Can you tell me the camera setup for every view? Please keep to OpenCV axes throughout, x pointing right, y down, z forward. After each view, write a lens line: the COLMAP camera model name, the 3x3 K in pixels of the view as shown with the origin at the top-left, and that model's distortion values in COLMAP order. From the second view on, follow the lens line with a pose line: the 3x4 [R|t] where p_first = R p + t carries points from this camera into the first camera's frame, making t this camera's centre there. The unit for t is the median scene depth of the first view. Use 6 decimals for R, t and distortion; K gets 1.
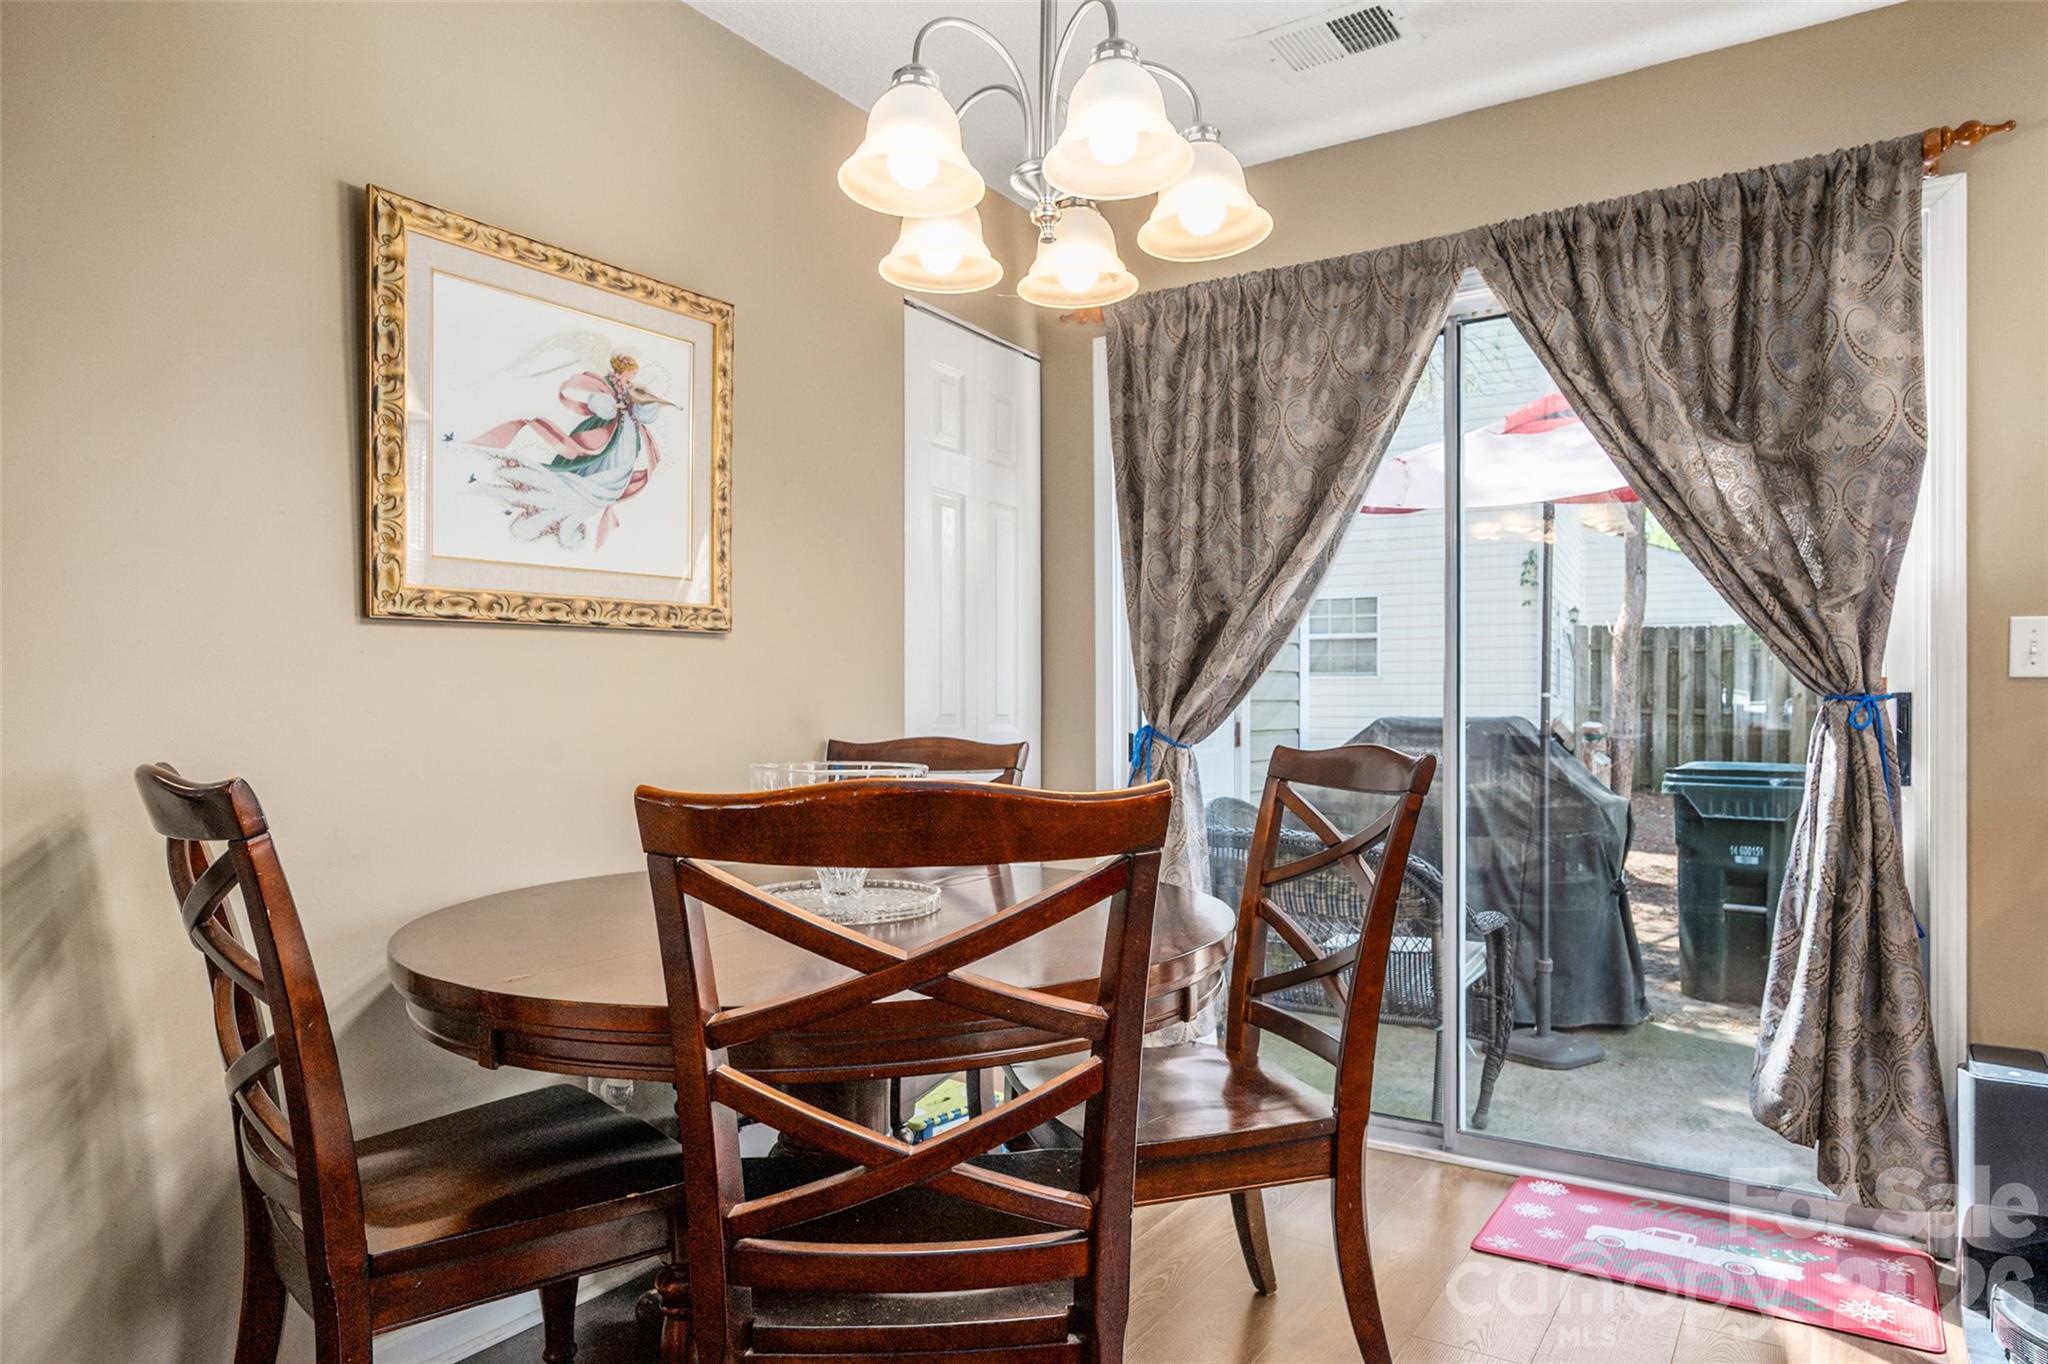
lens RADIAL K [[1213.0, 0, 1023.4], [0, 1213.0, 697.5], [0, 0, 1]] dist [-0.004349, 0.004104]
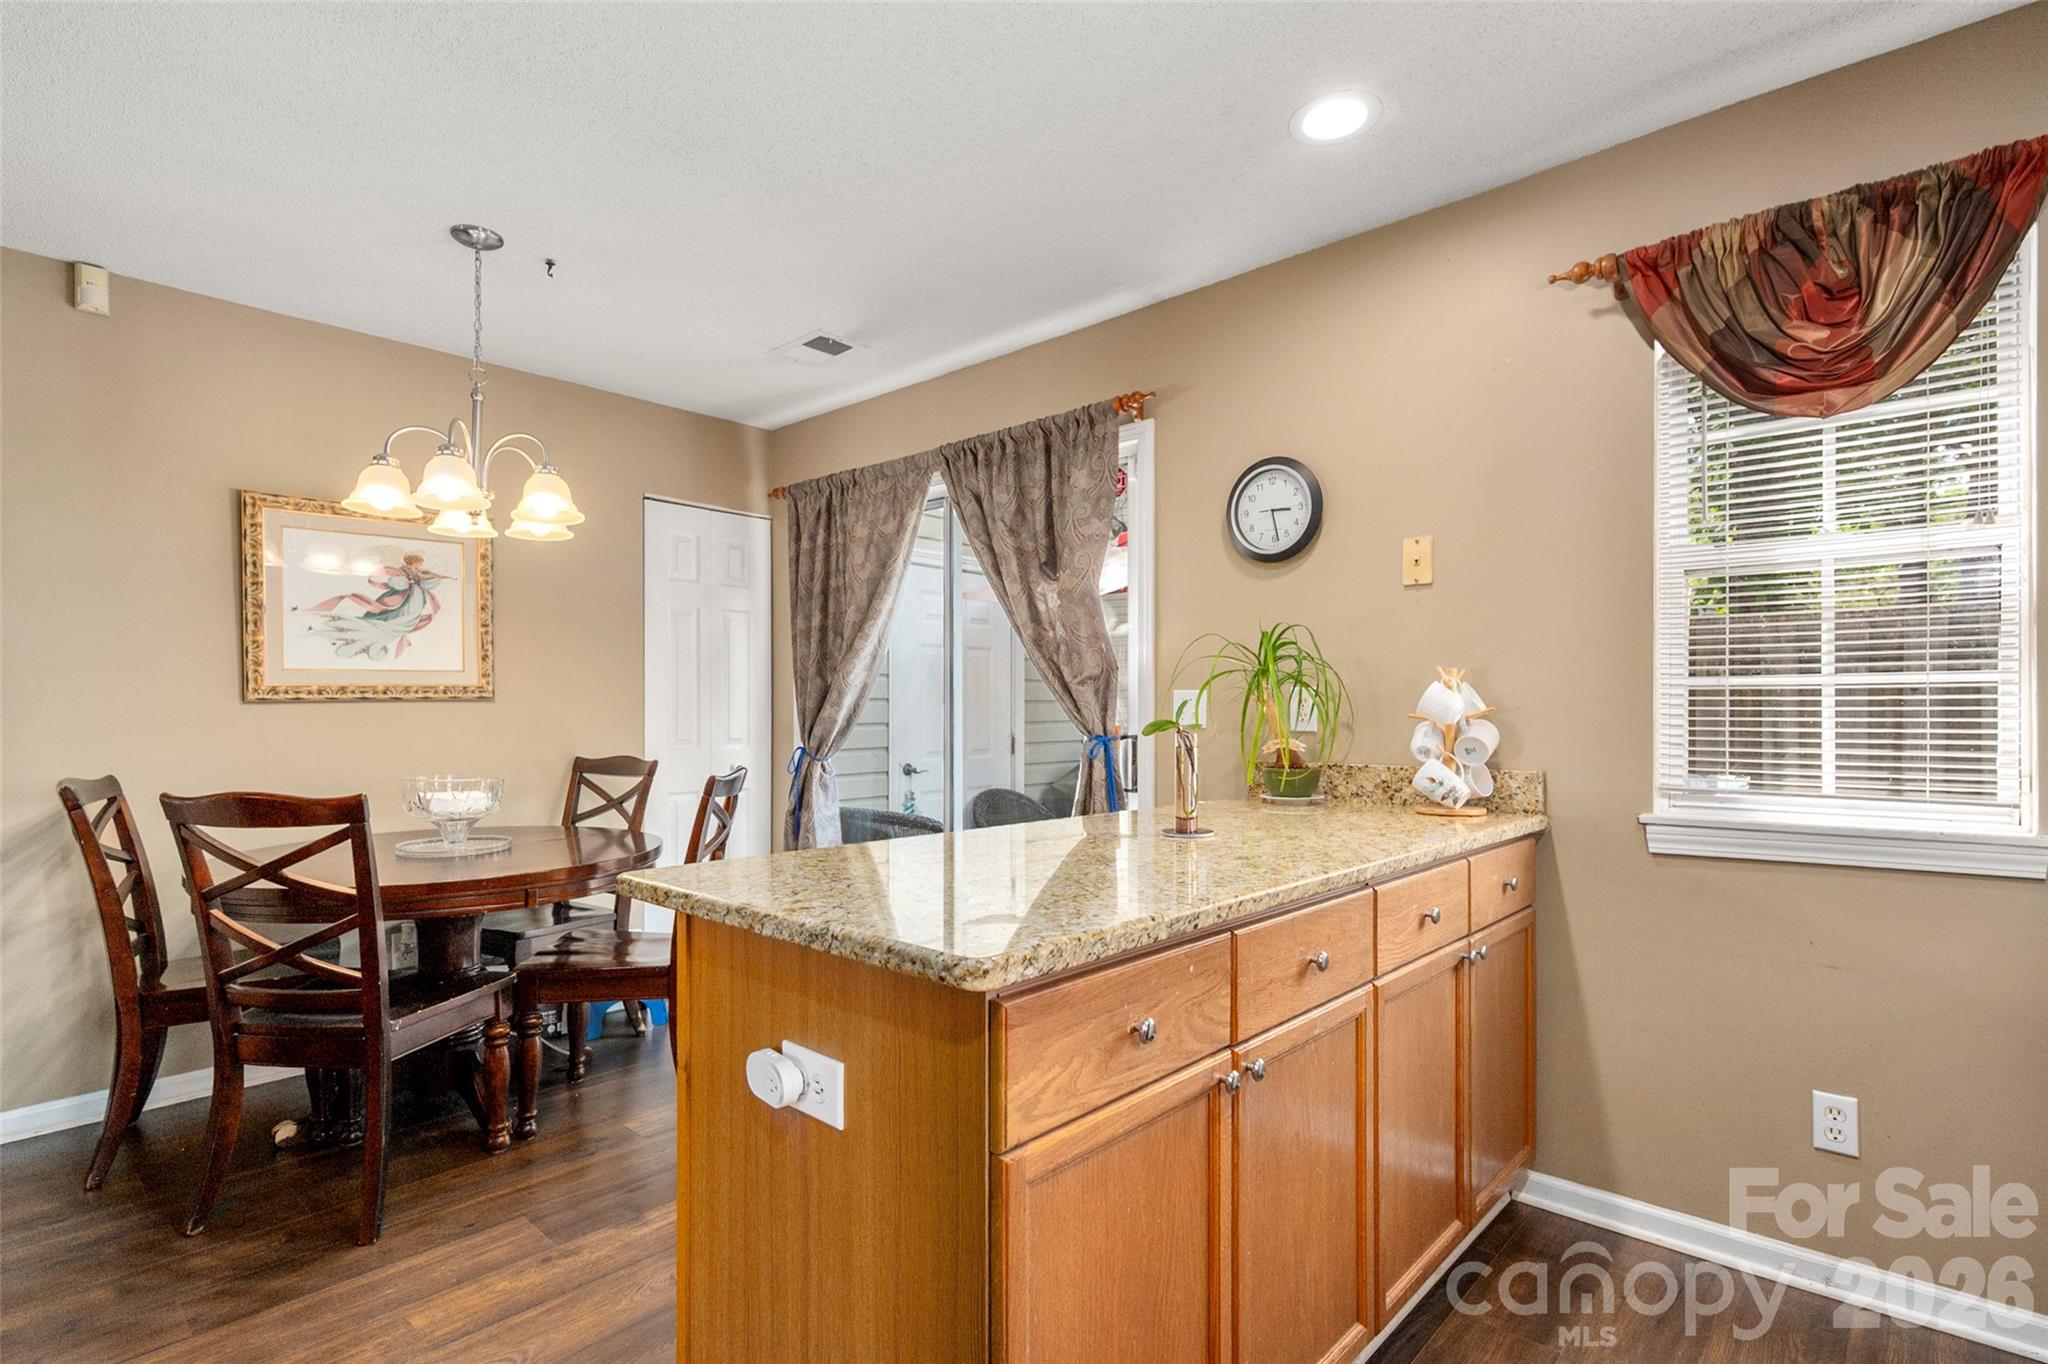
lens RADIAL K [[963.8, 0, 1023.0], [0, 963.8, 692.4], [0, 0, 1]] dist [0.005973, 0.000783]
pose [[0.986038, -0.002958, -0.166496, 0.874903], [0.001990, 0.999980, -0.005983, -0.058883], [0.166511, 0.005568, 0.986024, -0.330924]]
